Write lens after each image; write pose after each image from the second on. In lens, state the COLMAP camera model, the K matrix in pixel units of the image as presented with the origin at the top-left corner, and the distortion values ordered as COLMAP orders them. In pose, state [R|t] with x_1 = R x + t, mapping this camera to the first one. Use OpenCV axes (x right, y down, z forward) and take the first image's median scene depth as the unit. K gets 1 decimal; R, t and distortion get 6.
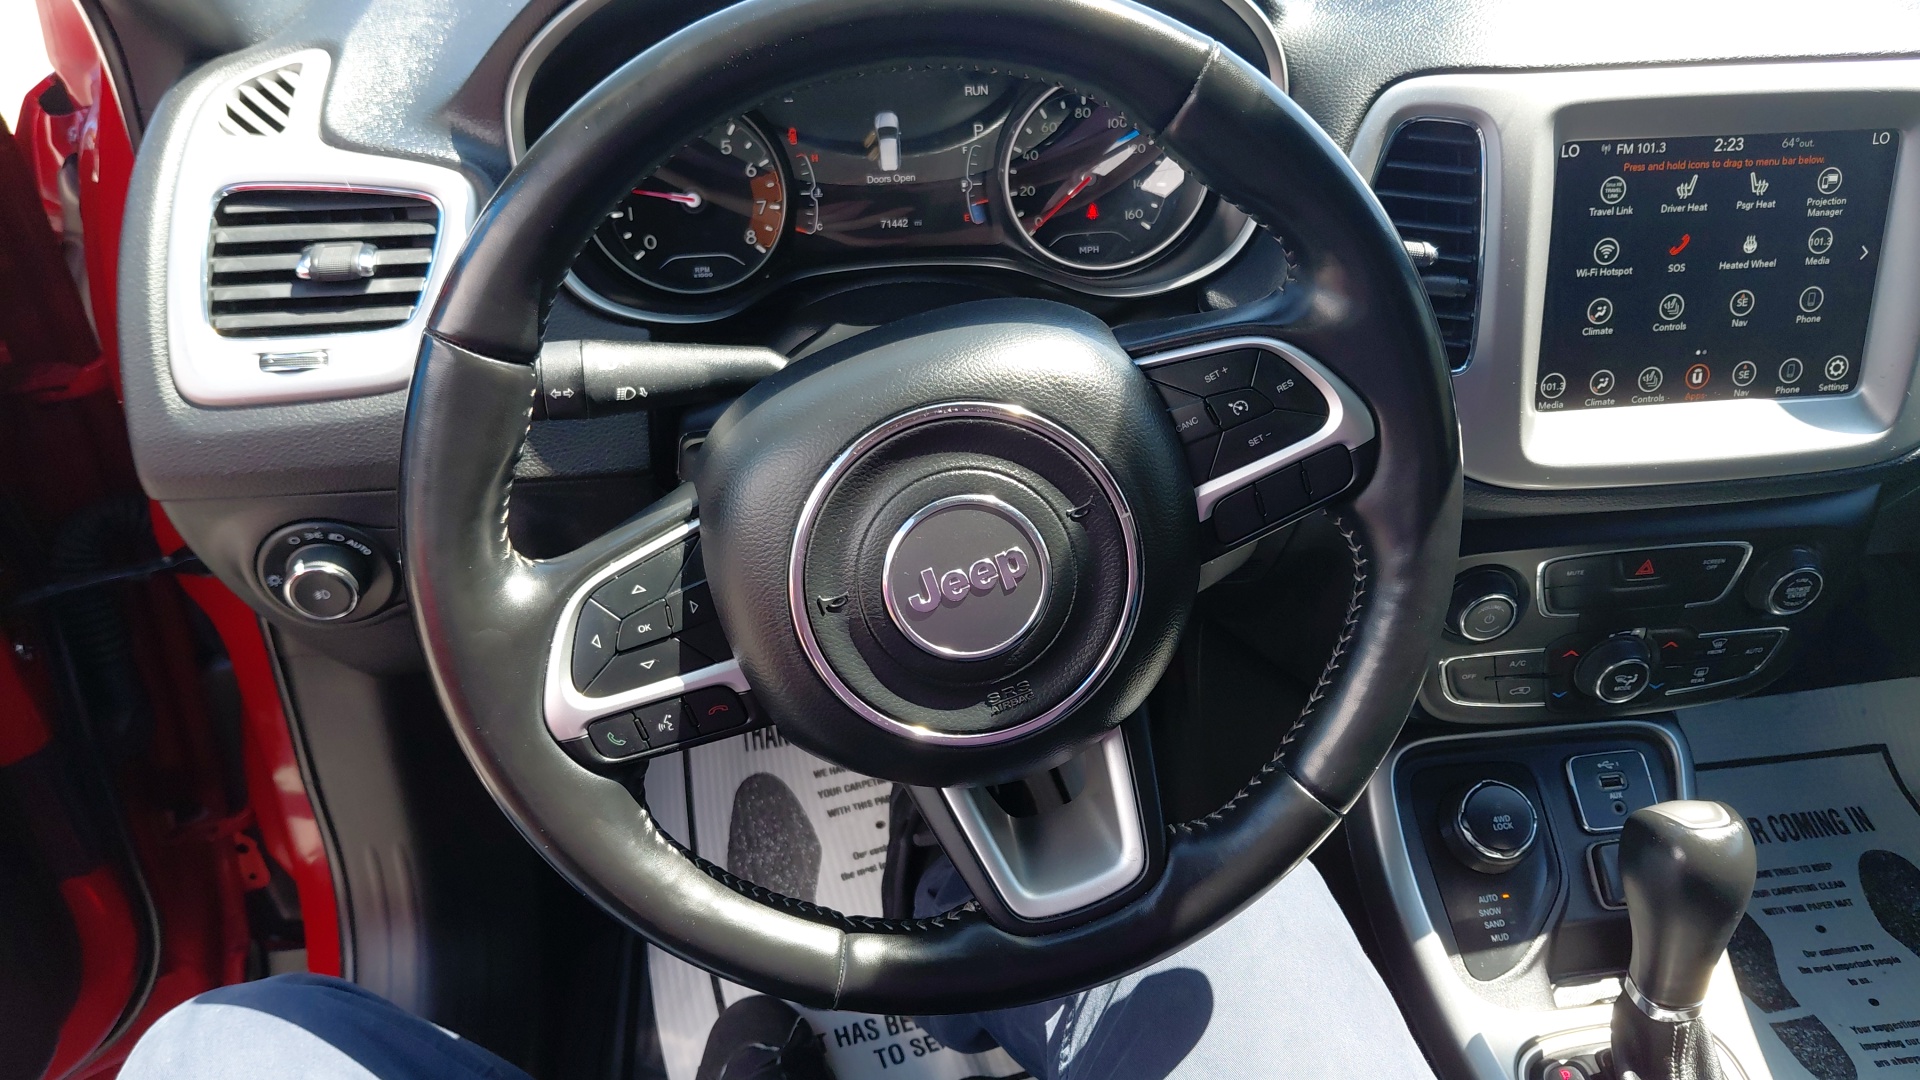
lens RADIAL K [[1437.8, 0, 960.0], [0, 1437.8, 540.0], [0, 0, 1]] dist [-0.020483, -0.004950]
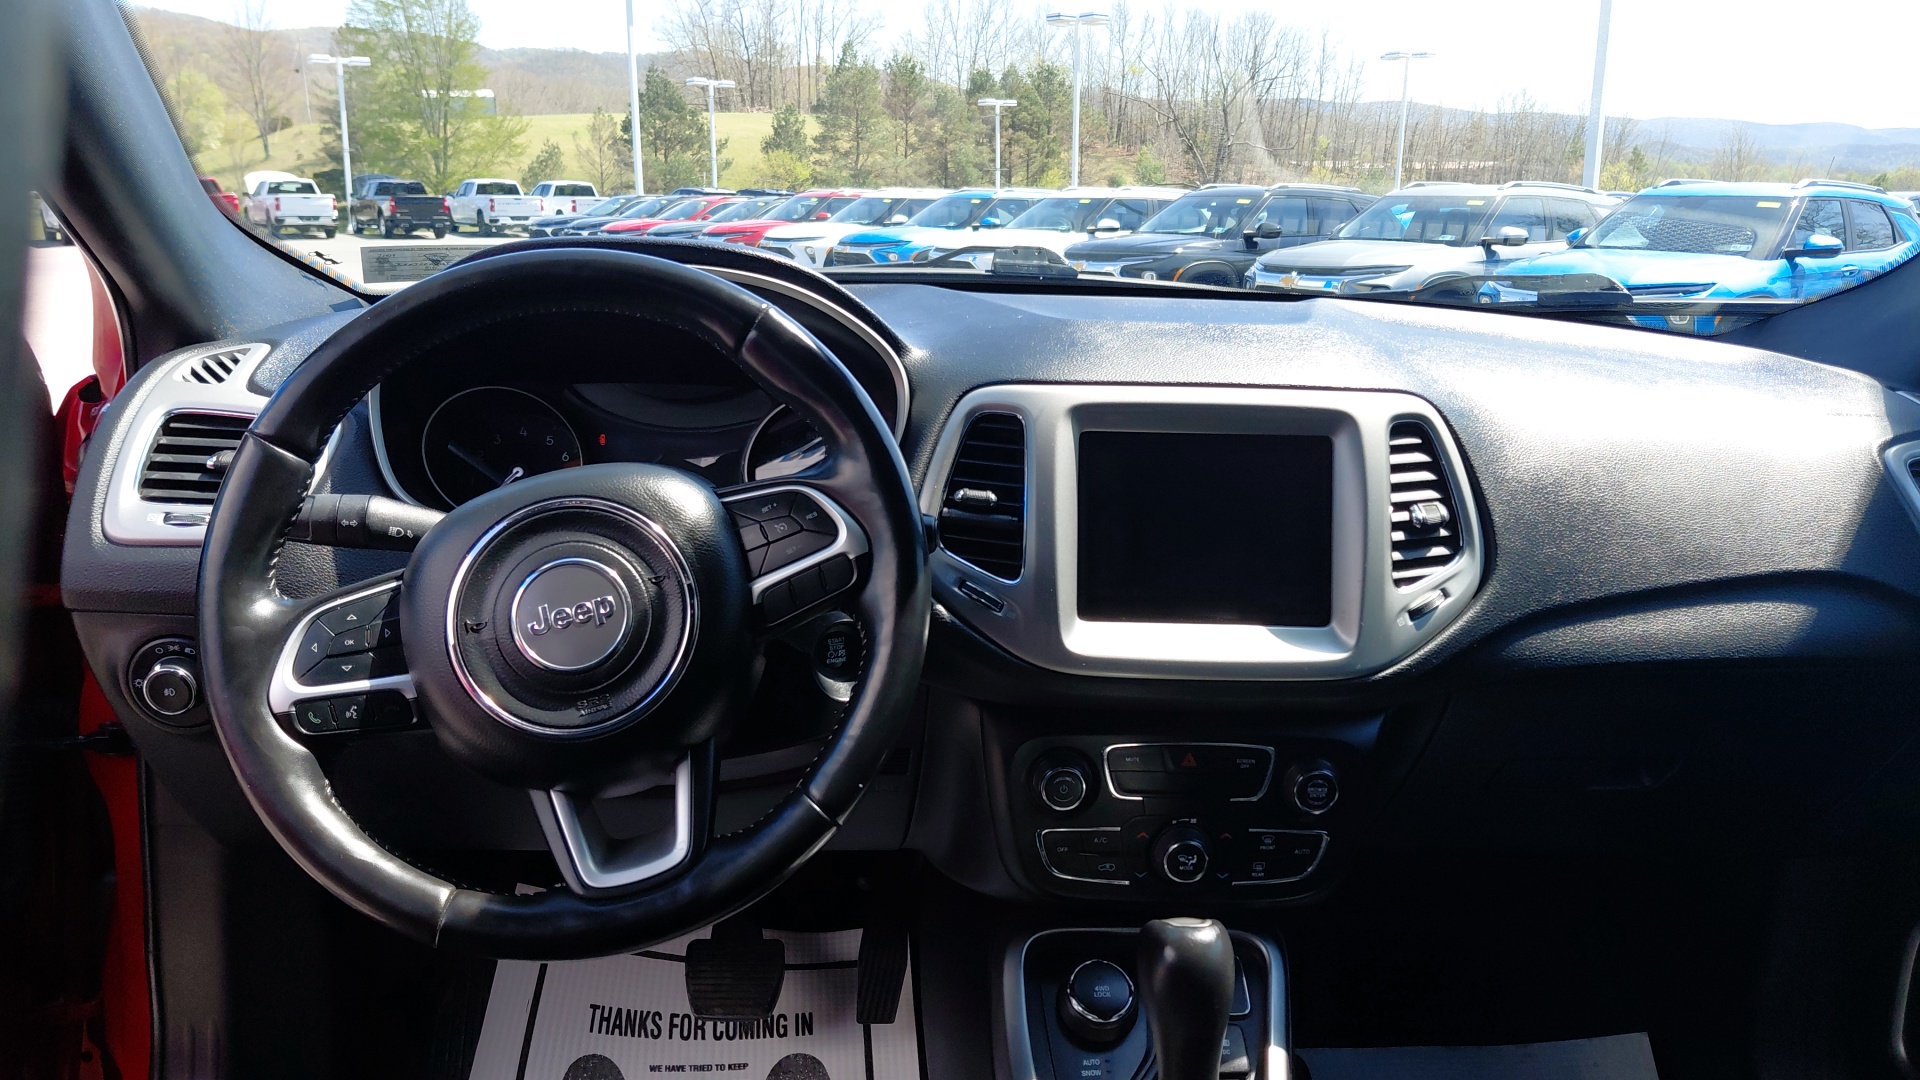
lens RADIAL K [[1421.9, 0, 958.8], [0, 1421.9, 531.4], [0, 0, 1]] dist [0.044618, -0.089732]
pose [[0.997759, 0.050212, -0.044213, 0.351624], [-0.063204, 0.924139, -0.376793, 0.357090], [0.021939, 0.378743, 0.925242, -0.291808]]
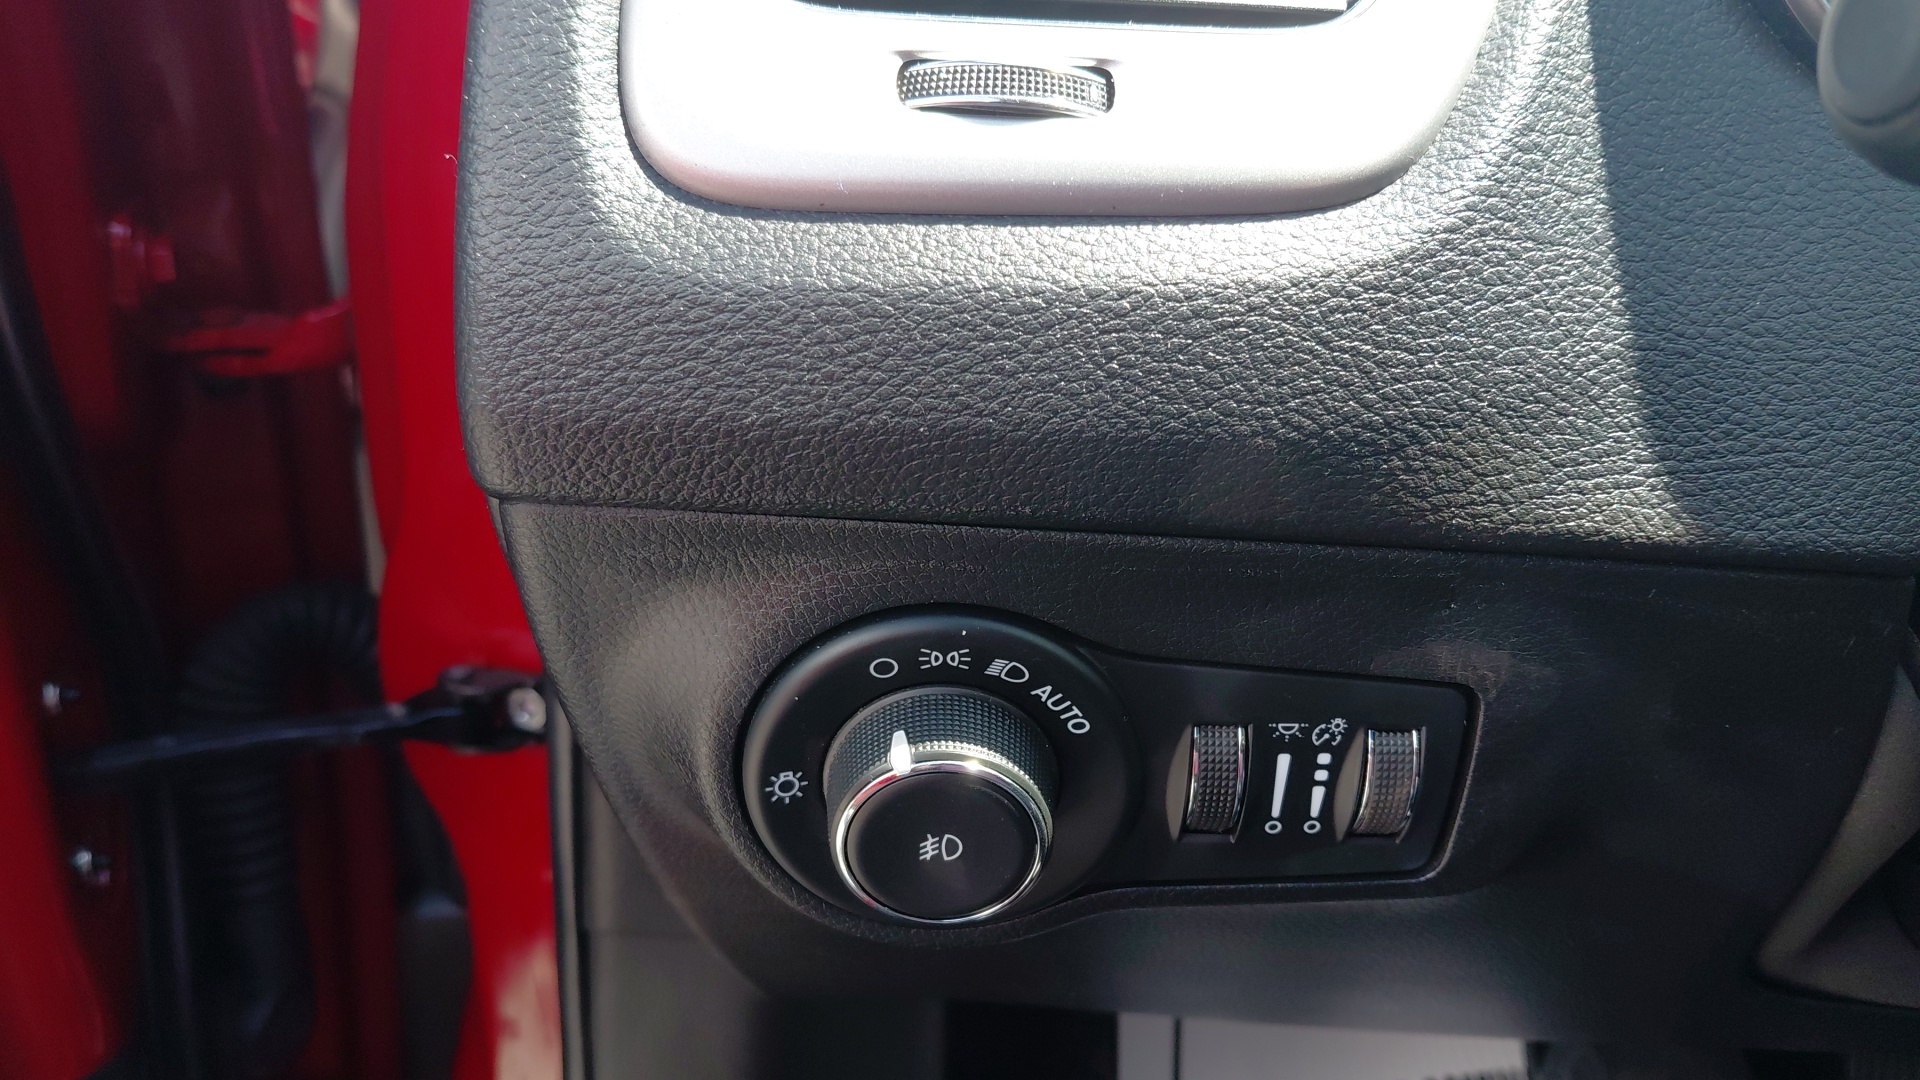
lens RADIAL K [[1421.9, 0, 958.8], [0, 1421.9, 531.4], [0, 0, 1]] dist [0.044618, -0.089732]
pose [[0.990776, 0.085274, -0.105310, -0.407984], [-0.102198, 0.980563, -0.167487, 0.021492], [0.088981, 0.176705, 0.980233, 0.668942]]
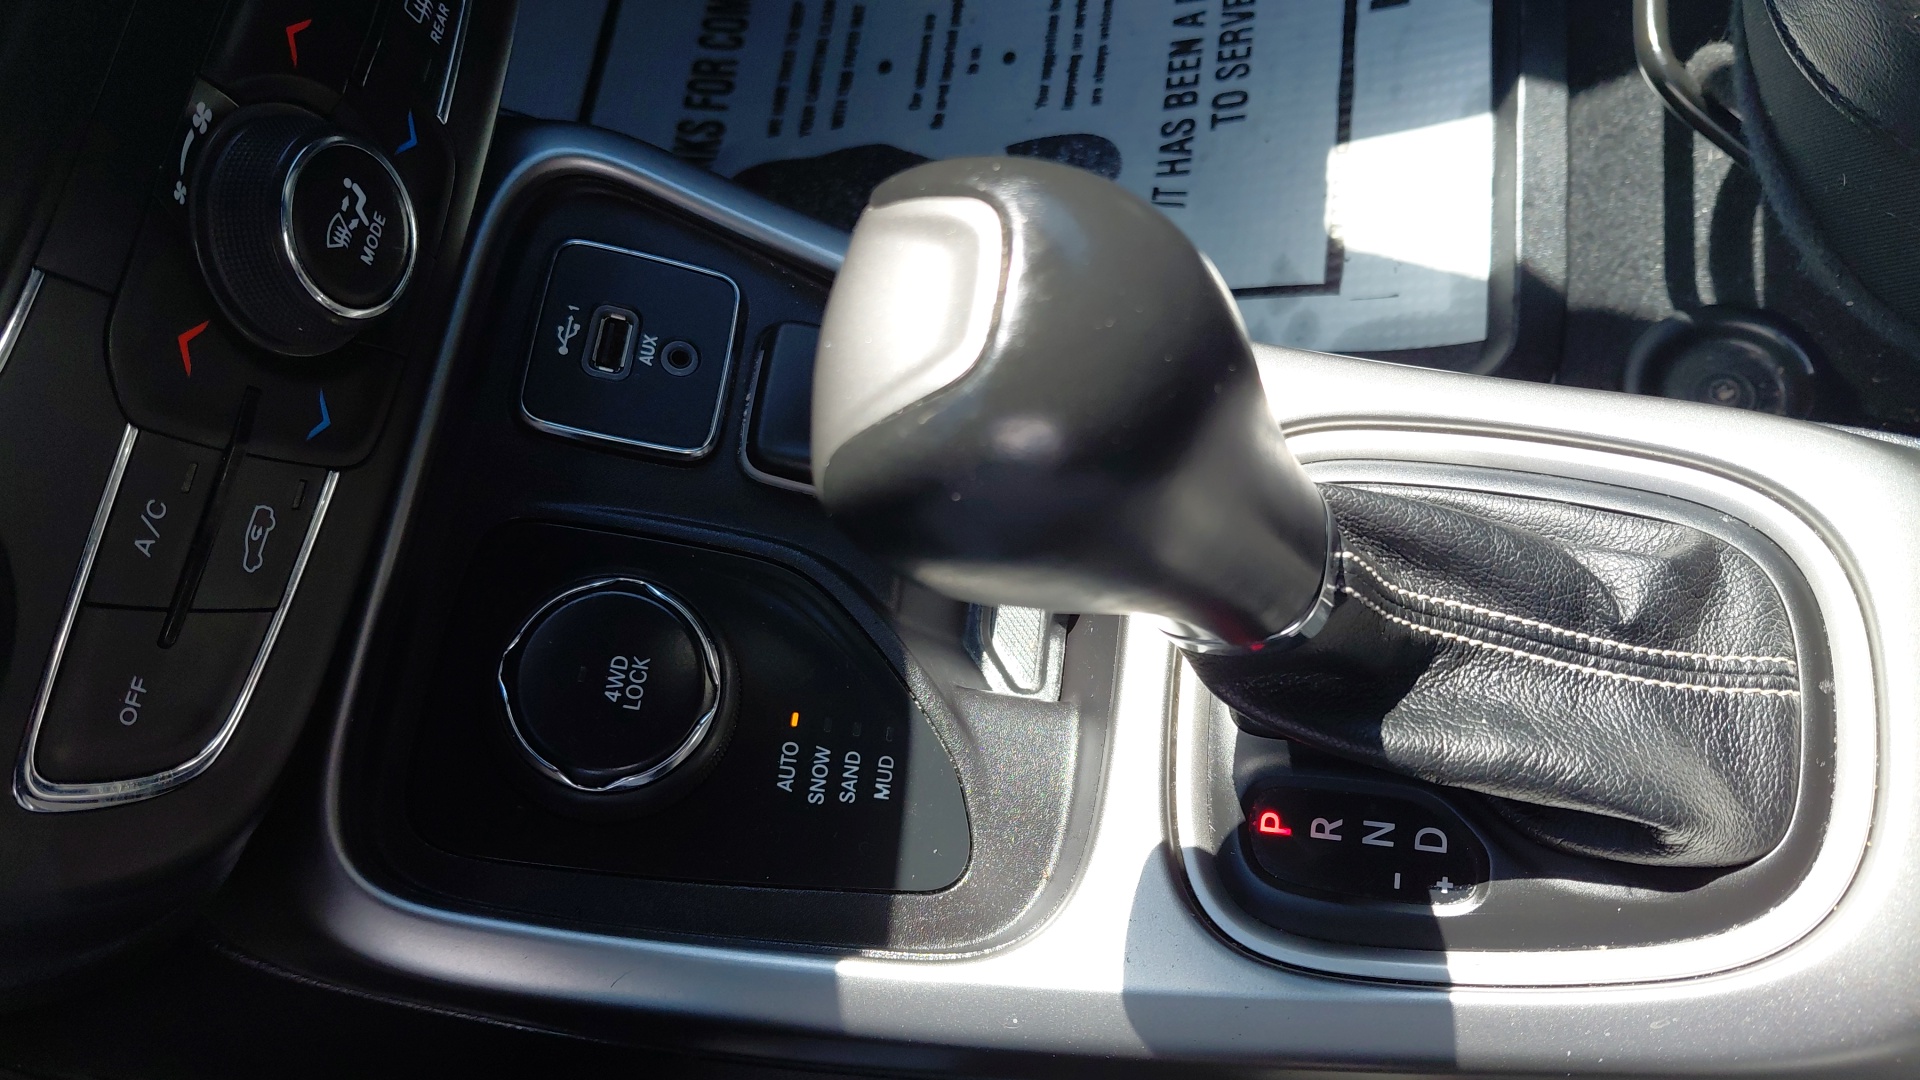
lens RADIAL K [[1419.4, 0, 960.0], [0, 1419.4, 540.0], [0, 0, 1]] dist [0.069841, -0.169341]
pose [[0.259042, -0.929456, 0.262696, 0.404302], [0.788104, 0.360634, 0.498833, 0.082998], [-0.558381, 0.077813, 0.825927, 0.774002]]
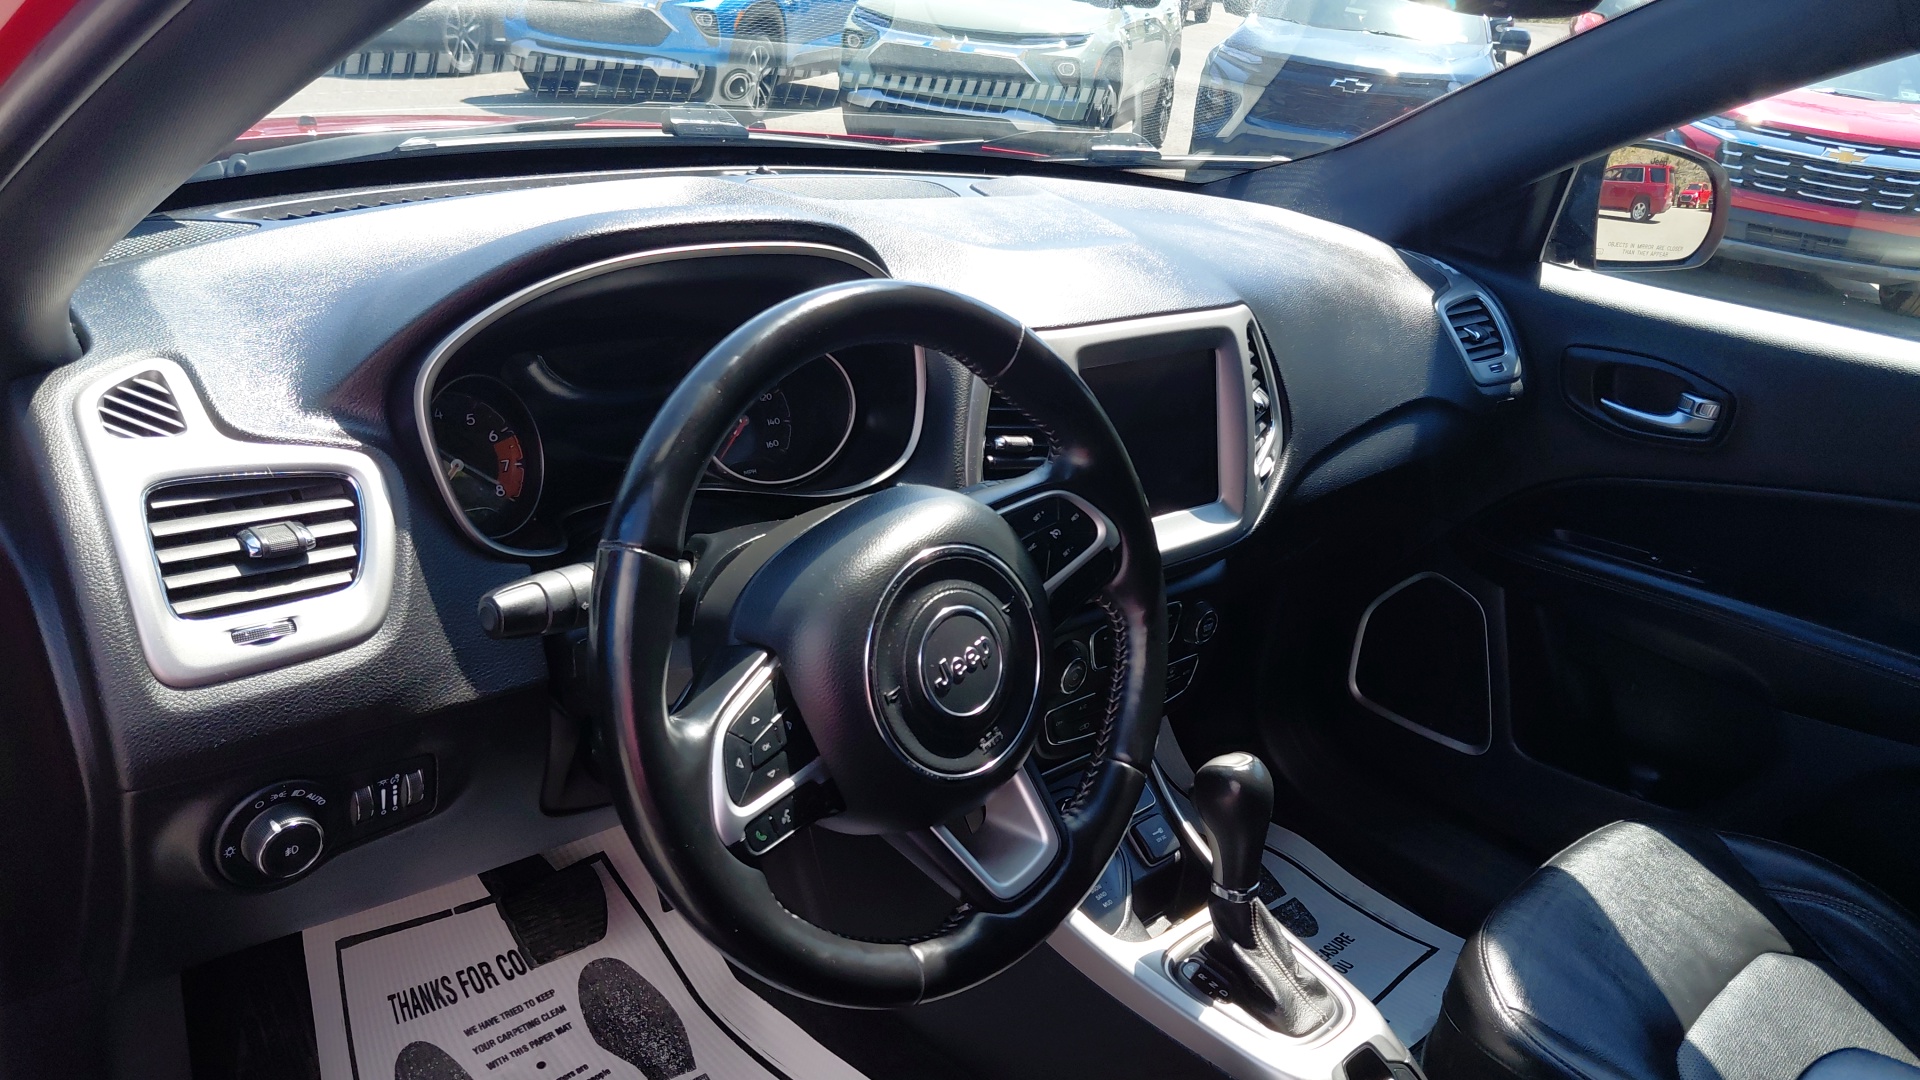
lens RADIAL K [[1419.4, 0, 960.0], [0, 1419.4, 540.0], [0, 0, 1]] dist [0.069841, -0.169341]
pose [[0.795470, -0.134555, 0.590866, -0.635622], [0.236132, 0.966793, -0.097736, 0.035640], [-0.558095, 0.217268, 0.800828, -0.166473]]
